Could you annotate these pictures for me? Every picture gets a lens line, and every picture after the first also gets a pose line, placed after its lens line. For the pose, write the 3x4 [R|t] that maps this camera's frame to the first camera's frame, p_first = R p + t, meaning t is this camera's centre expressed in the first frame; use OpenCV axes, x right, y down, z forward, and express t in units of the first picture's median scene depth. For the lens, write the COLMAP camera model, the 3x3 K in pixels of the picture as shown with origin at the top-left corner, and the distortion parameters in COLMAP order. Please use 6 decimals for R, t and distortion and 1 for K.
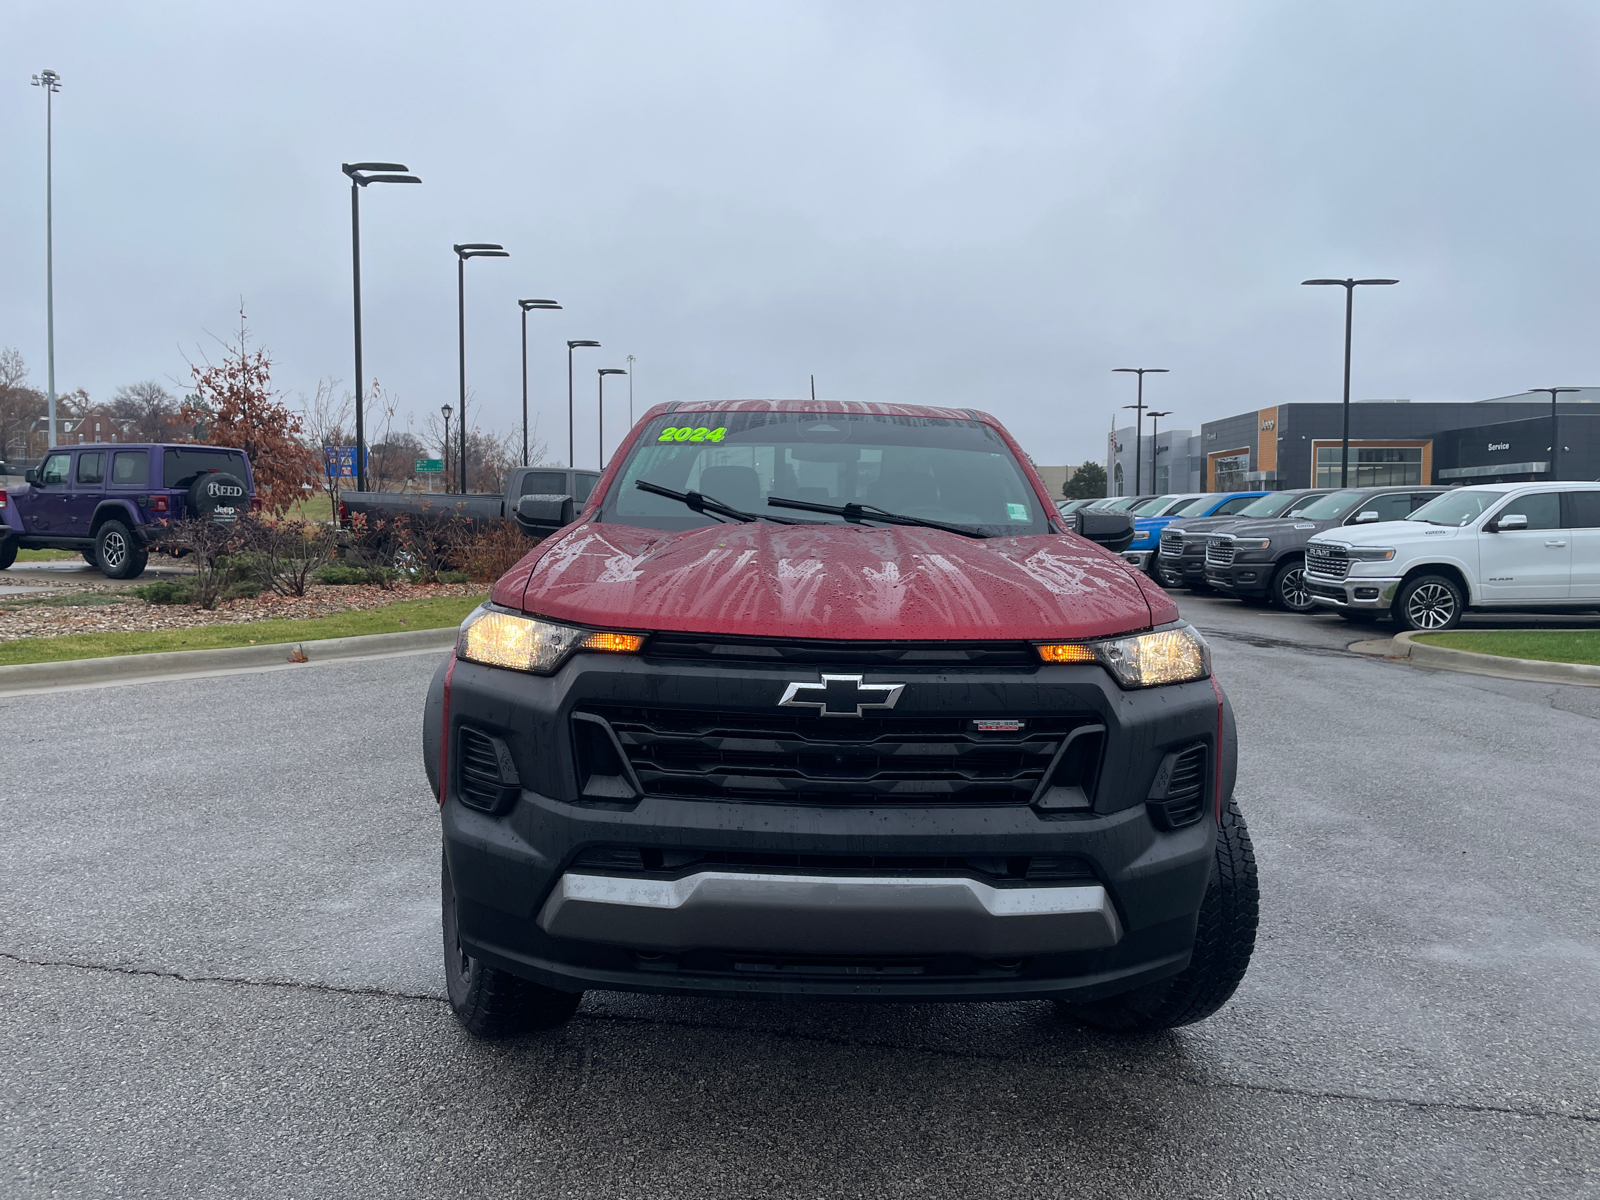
lens RADIAL K [[1211.5, 0, 800.0], [0, 1211.5, 600.0], [0, 0, 1]] dist [0.085290, -0.110200]
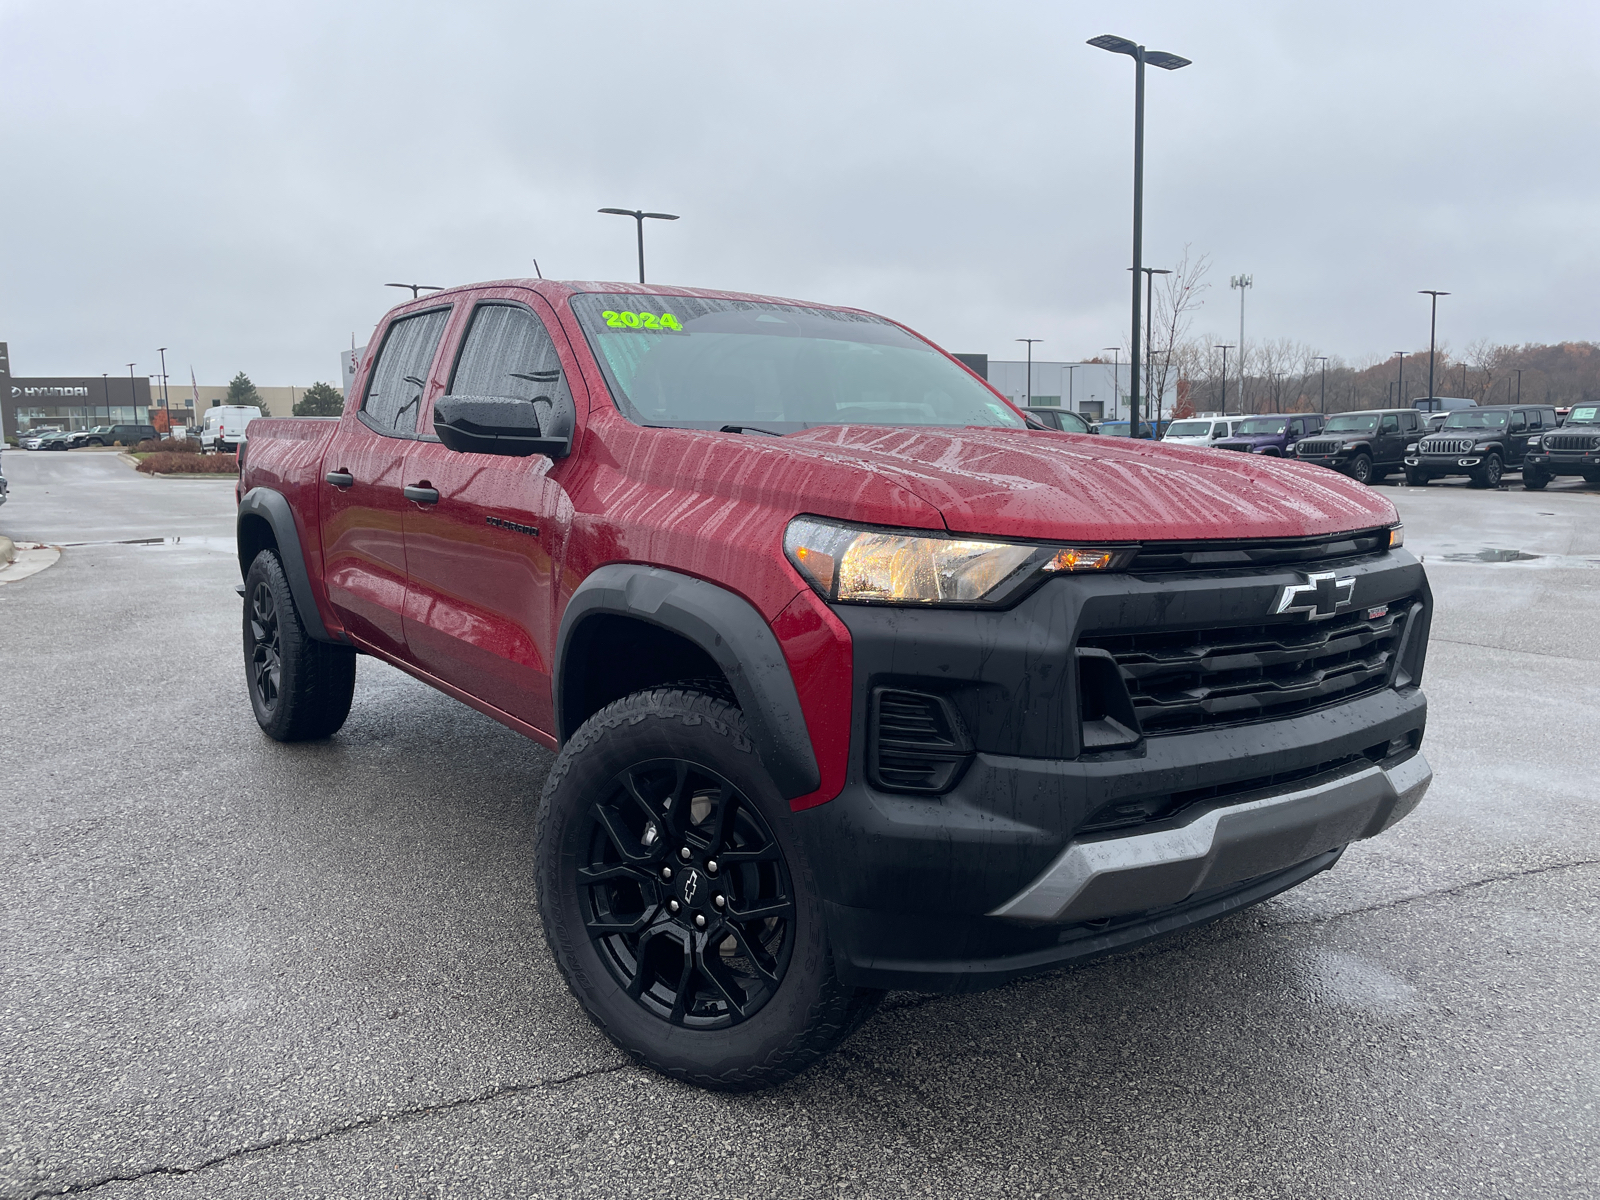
lens RADIAL K [[1211.5, 0, 800.0], [0, 1211.5, 600.0], [0, 0, 1]] dist [0.085290, -0.110200]
pose [[0.814143, -0.094877, 0.572861, -0.803105], [0.059429, 0.994995, 0.080330, -0.016739], [-0.577615, -0.031355, 0.815707, 0.444882]]
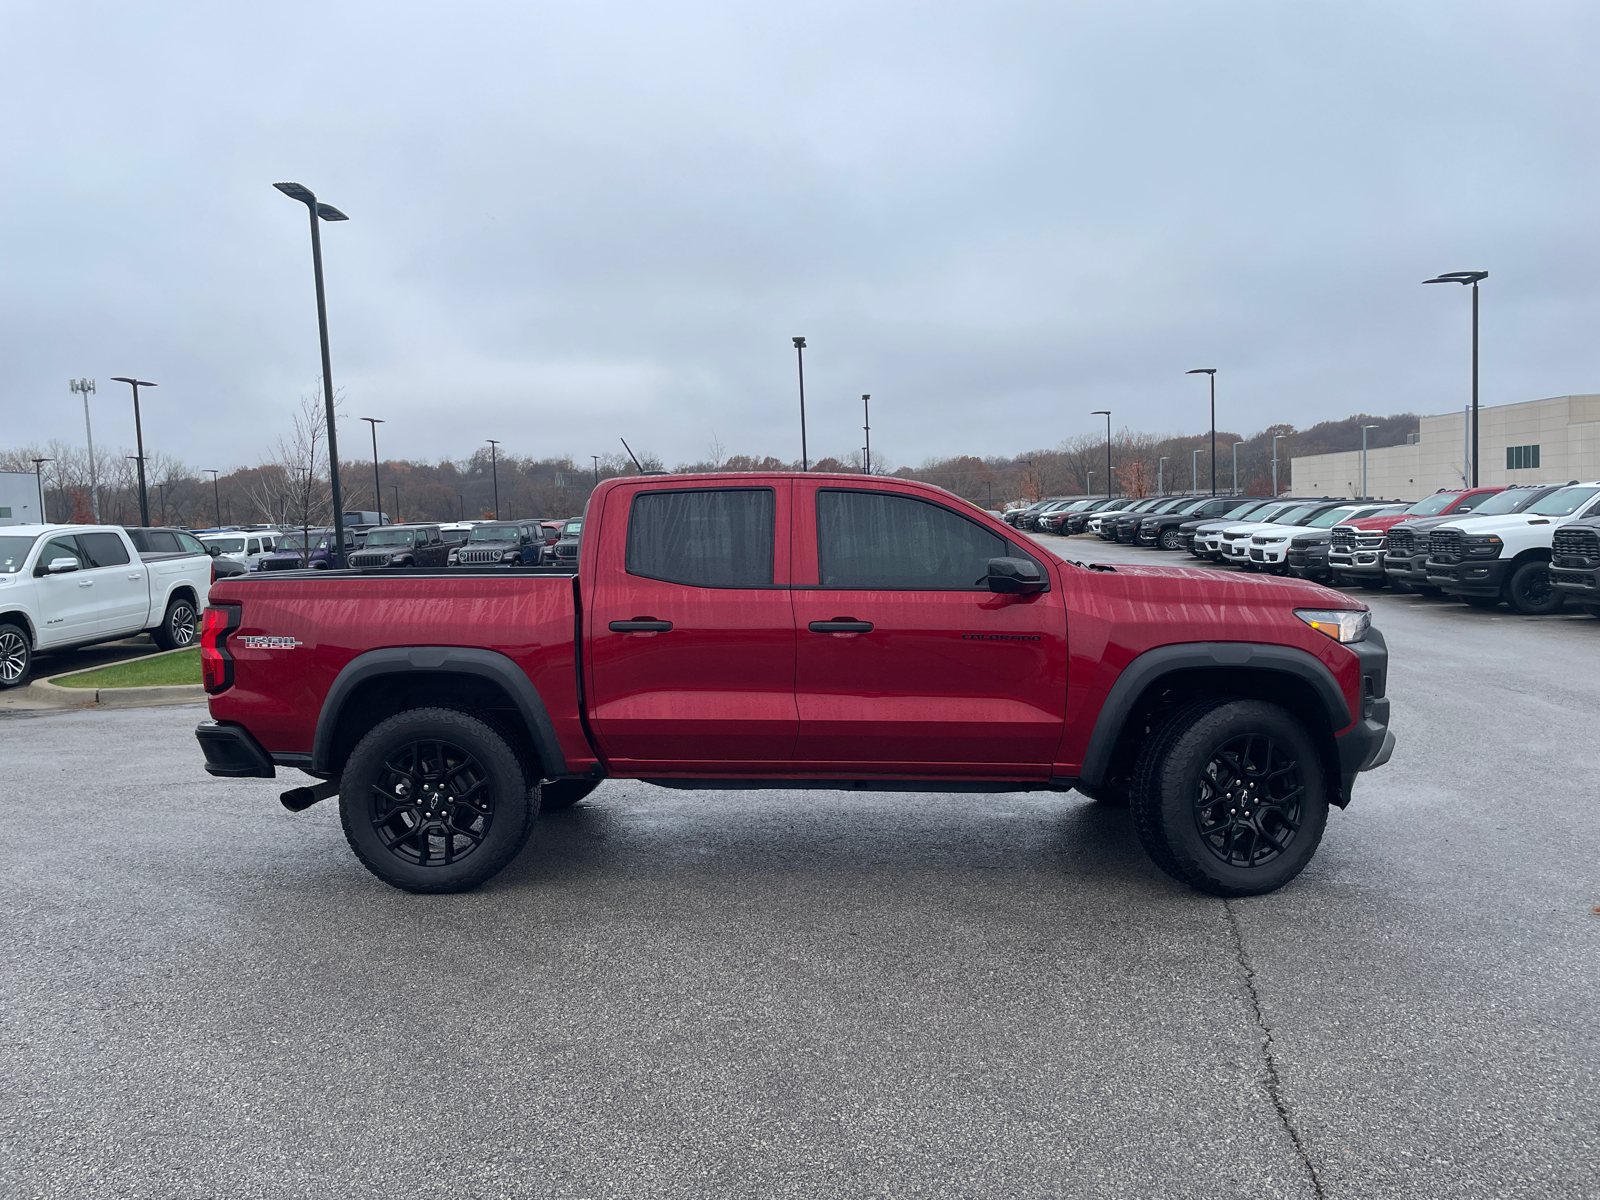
lens RADIAL K [[1211.5, 0, 800.0], [0, 1211.5, 600.0], [0, 0, 1]] dist [0.085290, -0.110200]
pose [[0.058645, -0.078070, 0.995221, -2.343725], [0.104731, 0.991917, 0.071639, -0.260076], [-0.992770, 0.100029, 0.066347, 1.896234]]
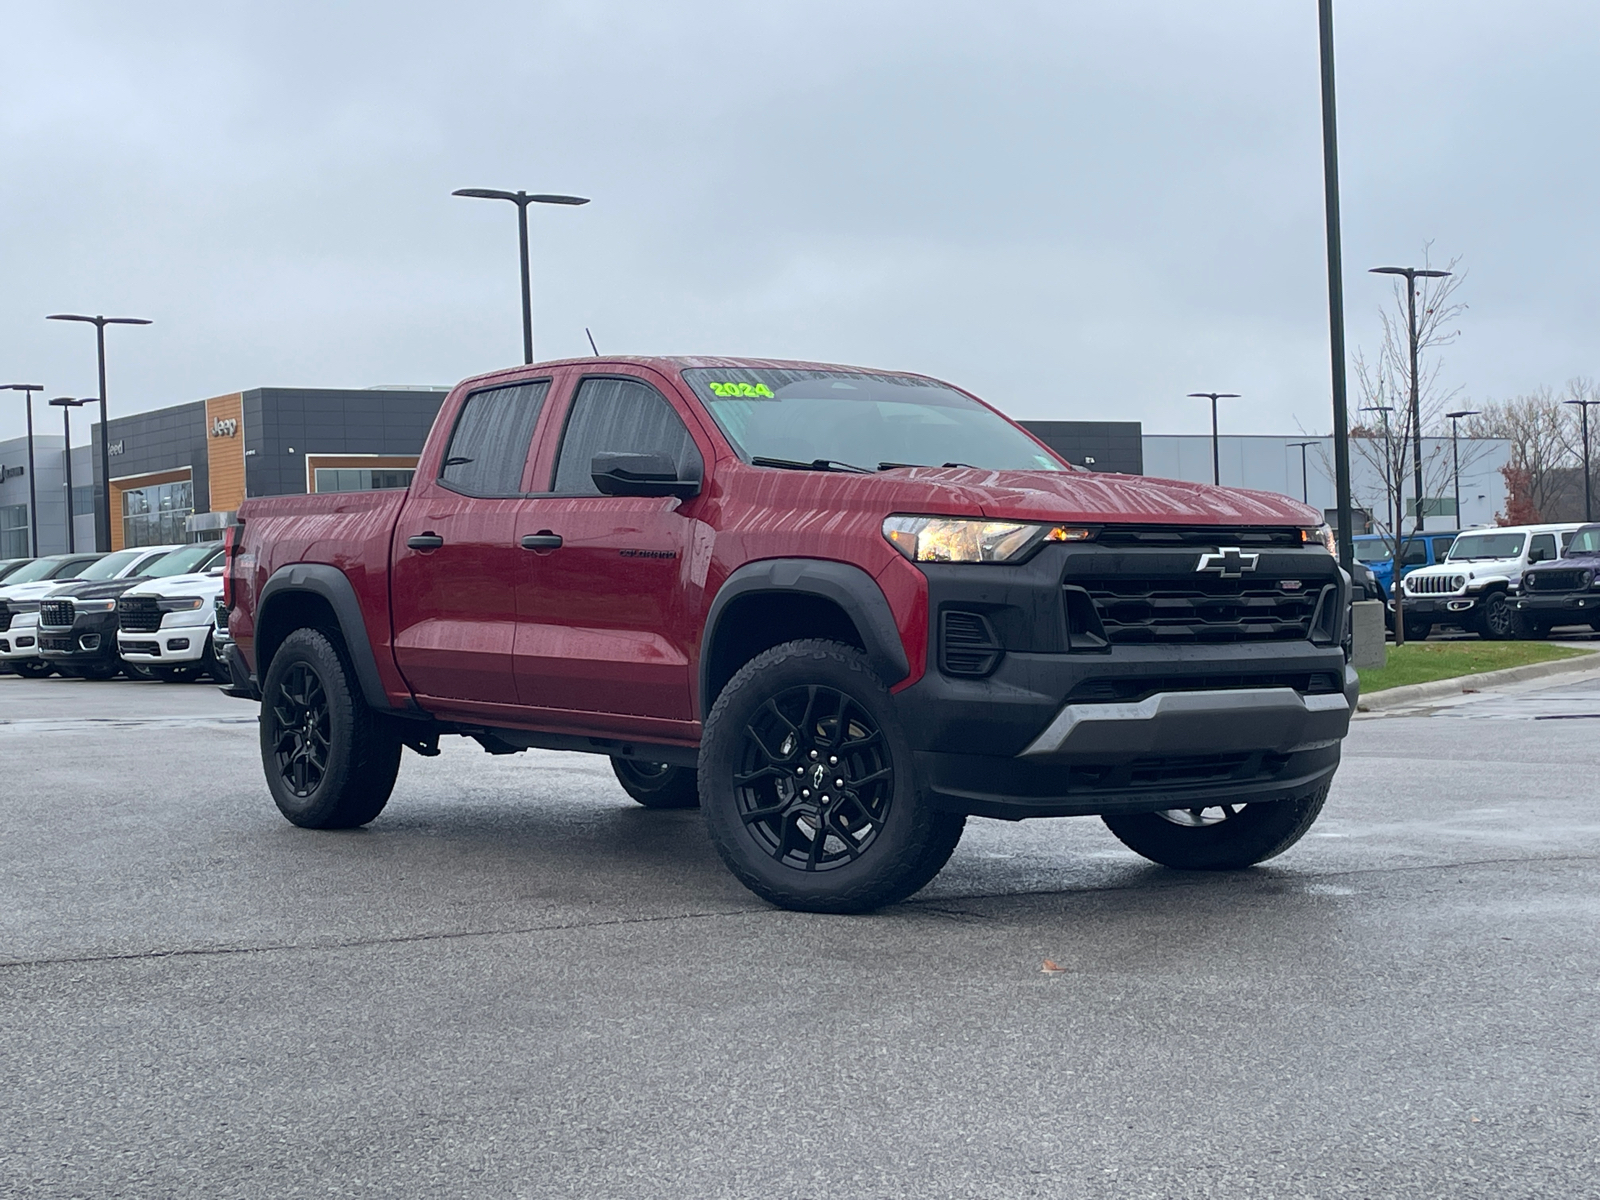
lens RADIAL K [[2505.6, 0, 800.0], [0, 2505.6, 600.0], [0, 0, 1]] dist [0.073202, 0.019517]
pose [[0.808103, -0.032644, 0.588136, -2.053461], [0.076407, 0.995837, -0.049711, 0.223901], [-0.584064, 0.085109, 0.807233, -1.062504]]
